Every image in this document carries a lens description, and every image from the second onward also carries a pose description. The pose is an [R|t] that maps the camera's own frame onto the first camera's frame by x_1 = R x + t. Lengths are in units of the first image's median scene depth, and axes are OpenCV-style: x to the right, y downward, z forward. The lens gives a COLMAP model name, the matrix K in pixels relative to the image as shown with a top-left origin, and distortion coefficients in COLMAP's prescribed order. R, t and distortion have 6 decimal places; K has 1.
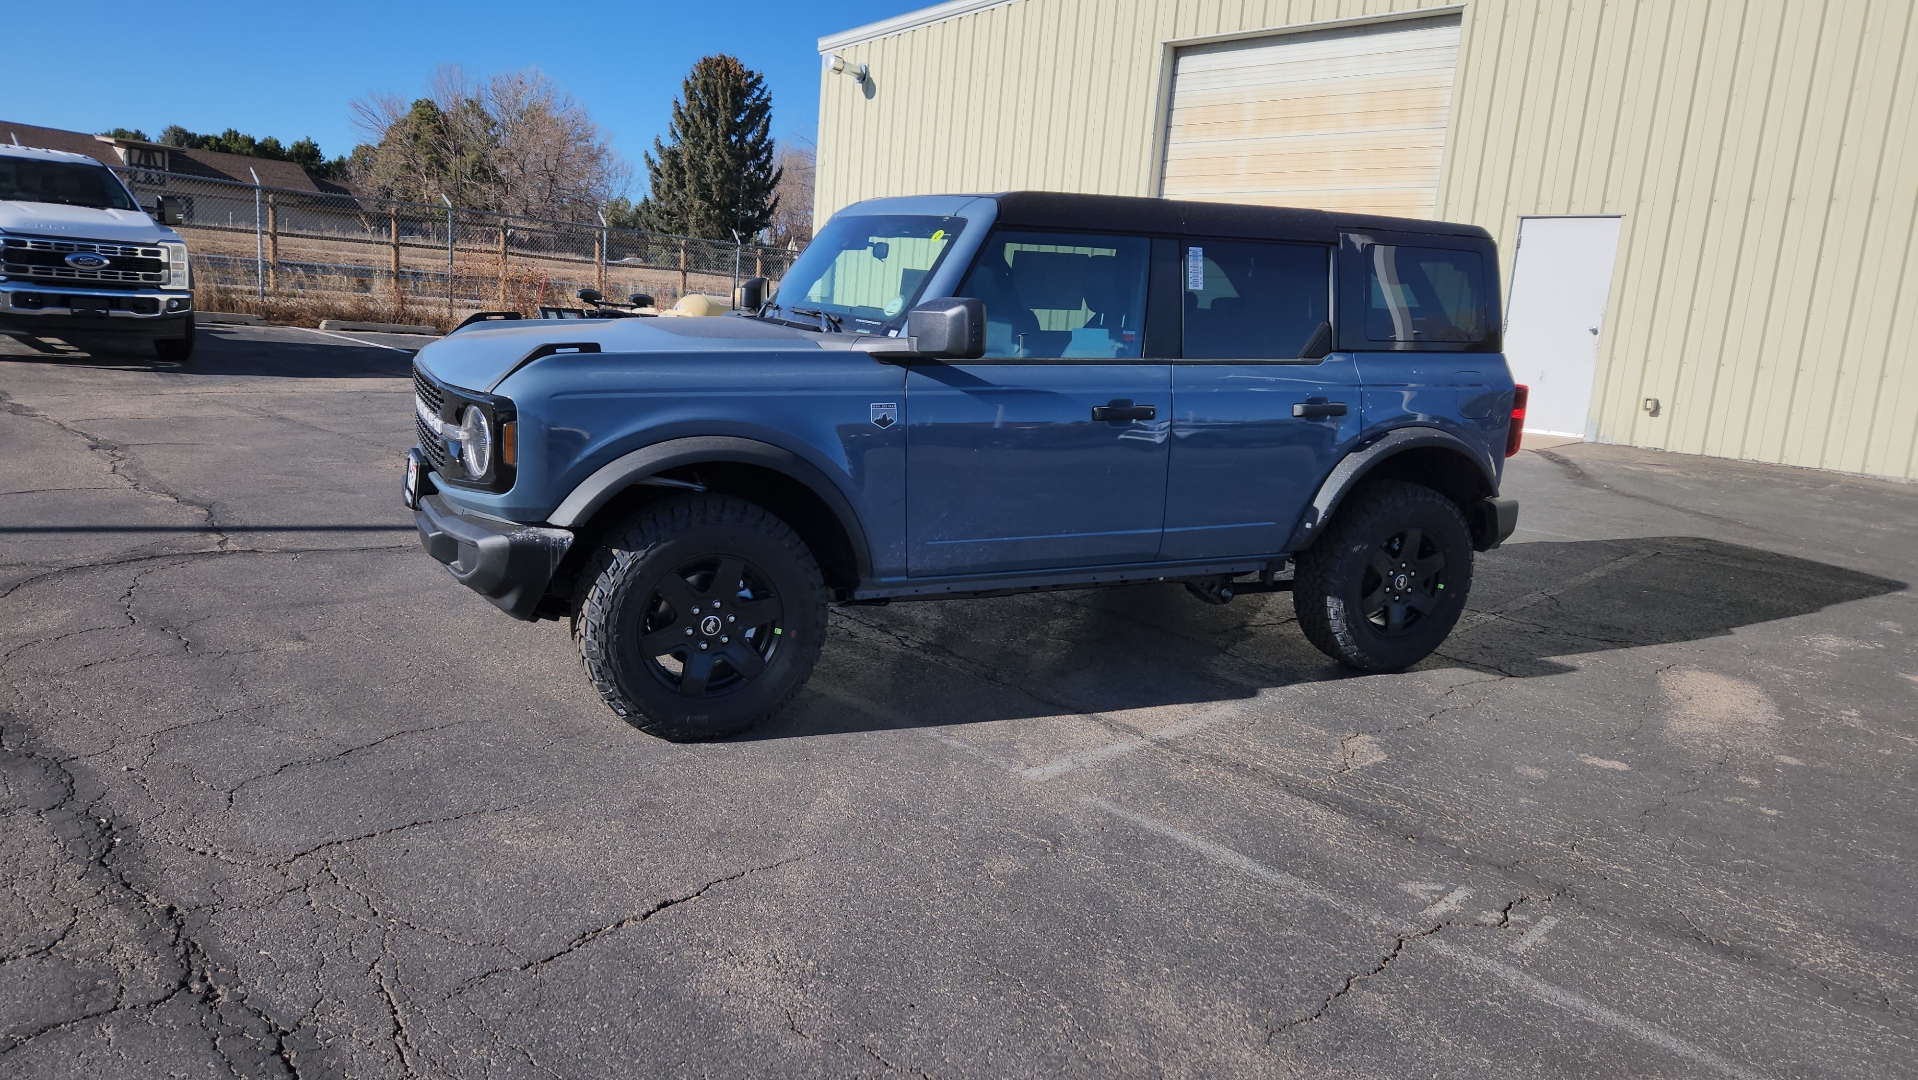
lens RADIAL K [[1278.6, 0, 919.9], [0, 1278.6, 546.8], [0, 0, 1]] dist [0.071141, -0.054599]
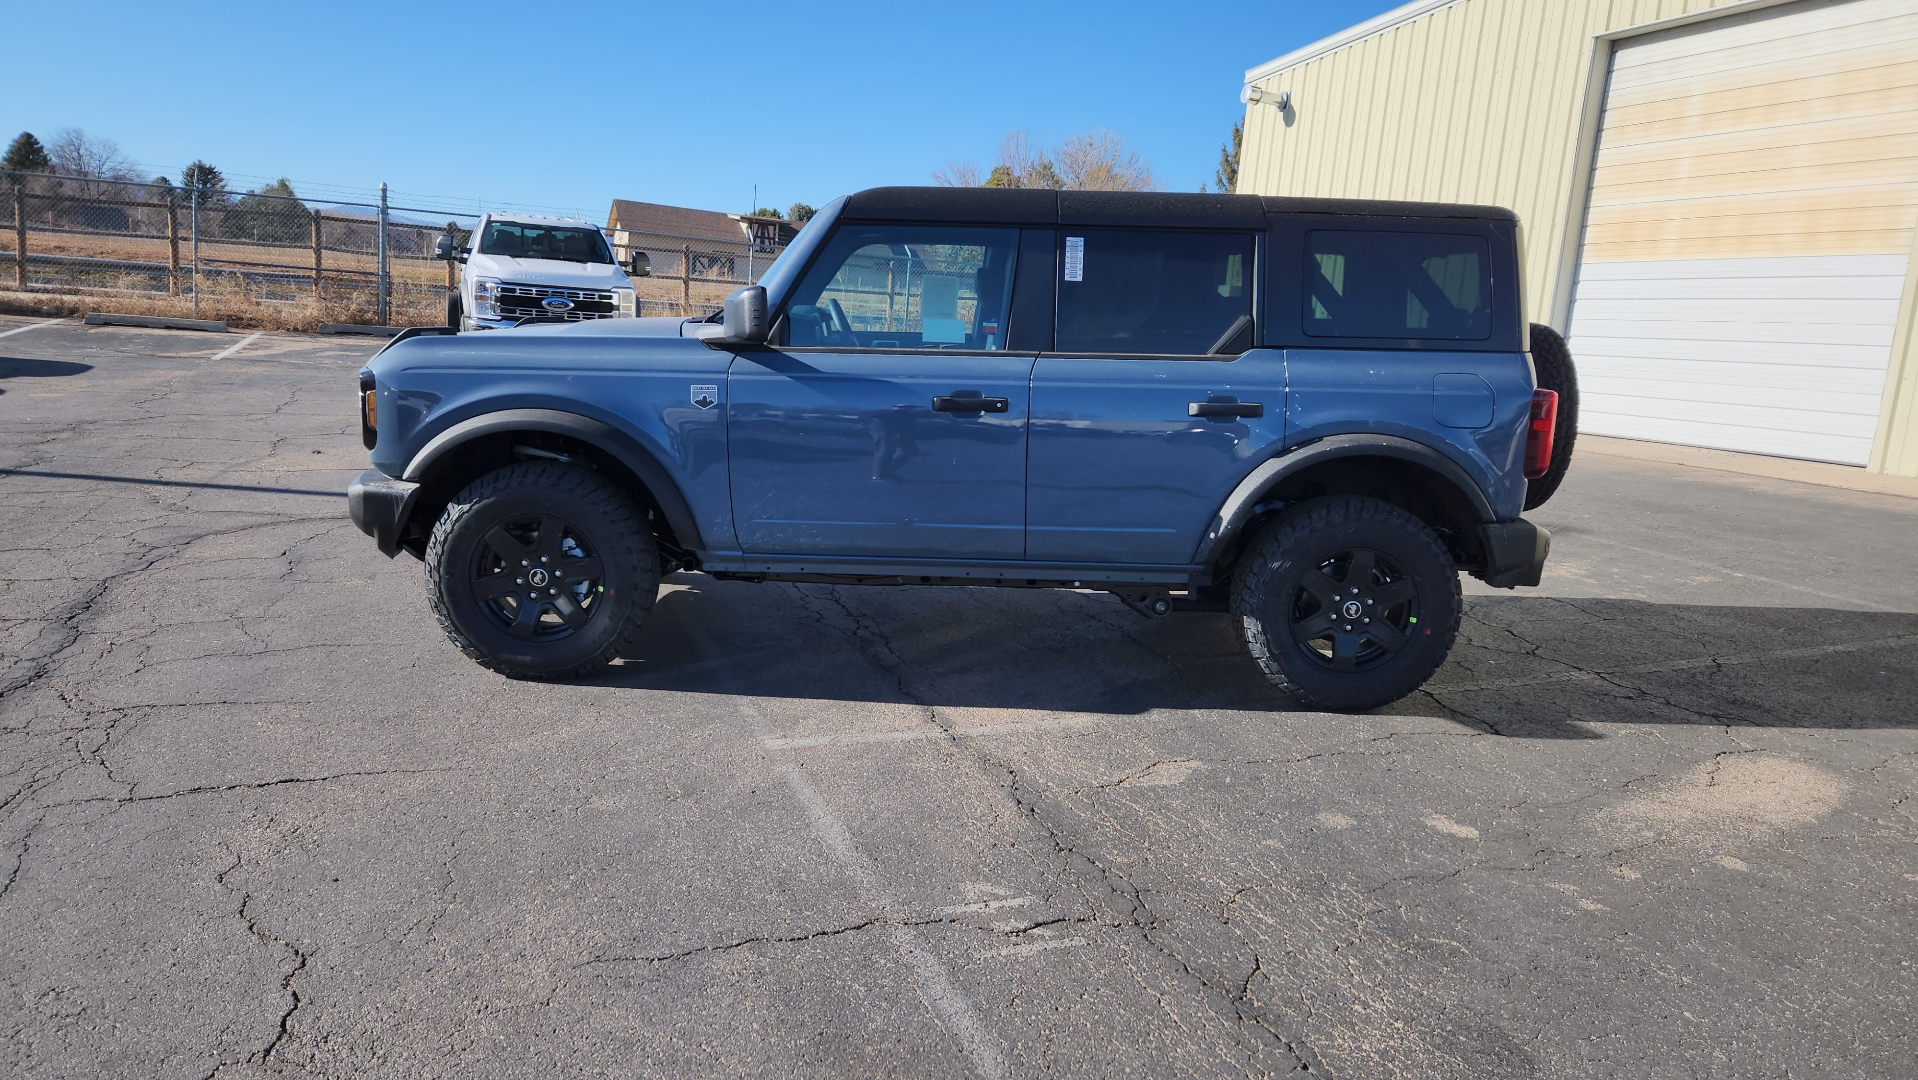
lens RADIAL K [[1278.5, 0, 928.7], [0, 1278.5, 541.0], [0, 0, 1]] dist [0.065843, -0.043753]
pose [[0.911266, 0.058657, -0.407621, 0.495880], [-0.075271, 0.996854, -0.024825, 0.025730], [0.404882, 0.053304, 0.912814, 0.082128]]
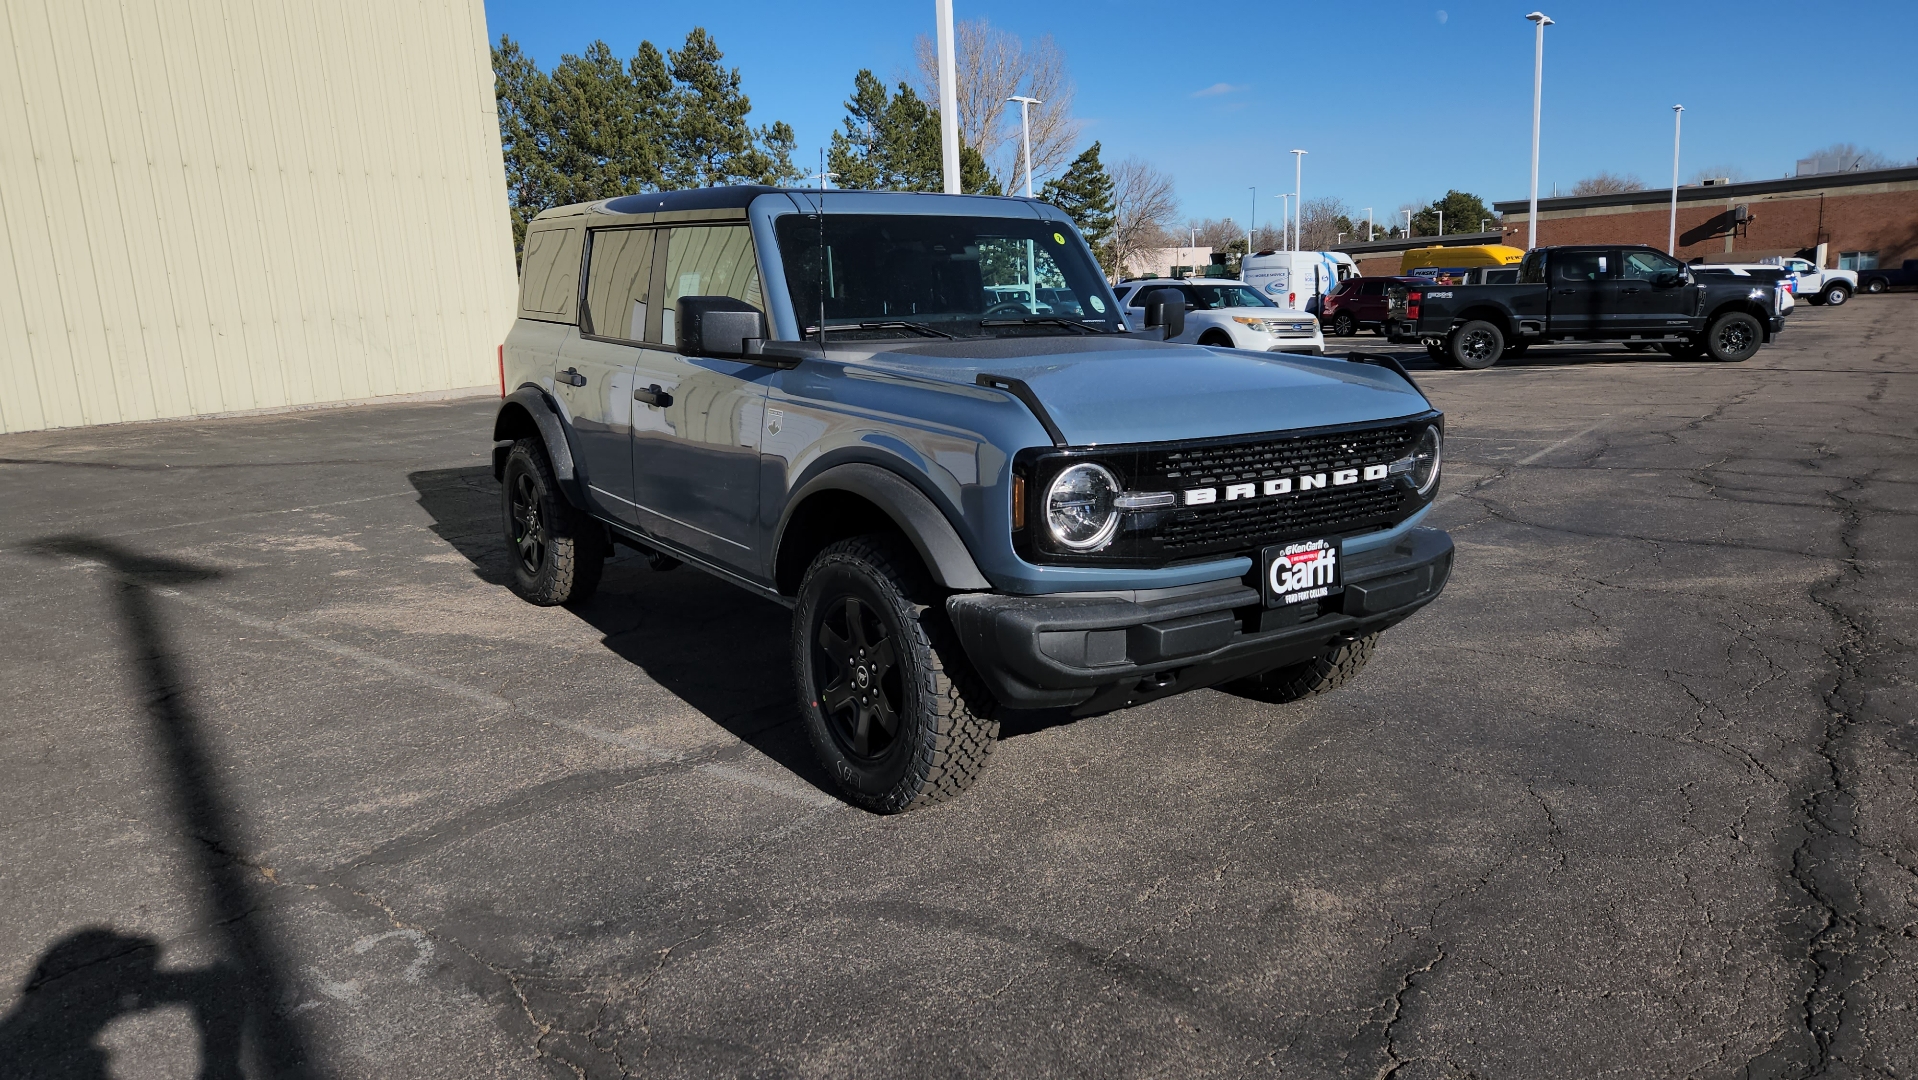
lens RADIAL K [[1278.6, 0, 920.6], [0, 1278.6, 557.6], [0, 0, 1]] dist [0.071141, -0.054599]
pose [[-0.152674, -0.265579, 0.951924, -0.972563], [0.209981, 0.932506, 0.293839, -0.299955], [-0.965711, 0.244748, -0.086602, 1.144985]]
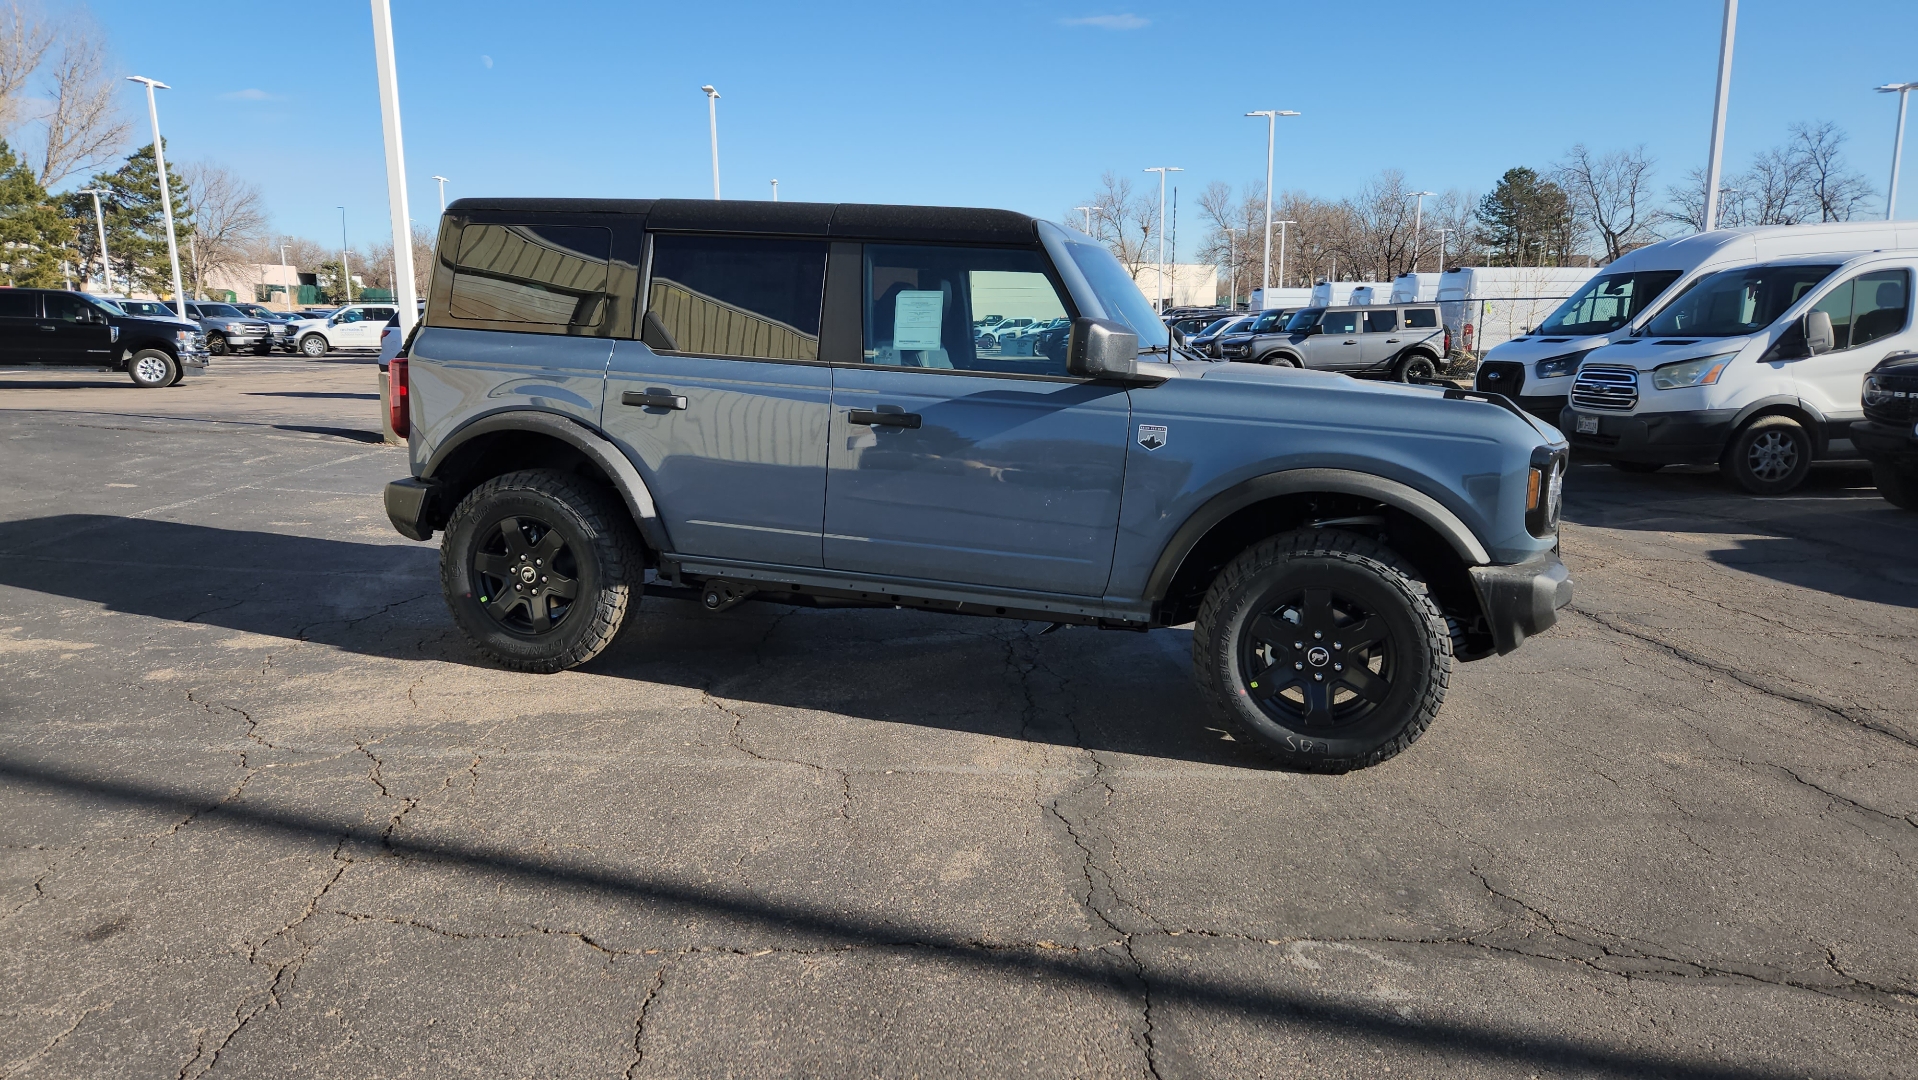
lens RADIAL K [[1278.6, 0, 923.5], [0, 1278.6, 541.5], [0, 0, 1]] dist [0.071141, -0.054599]
pose [[-0.735888, -0.196852, 0.647856, -0.627663], [0.066035, 0.931380, 0.358009, -0.413727], [-0.673876, 0.306236, -0.672392, 1.840662]]
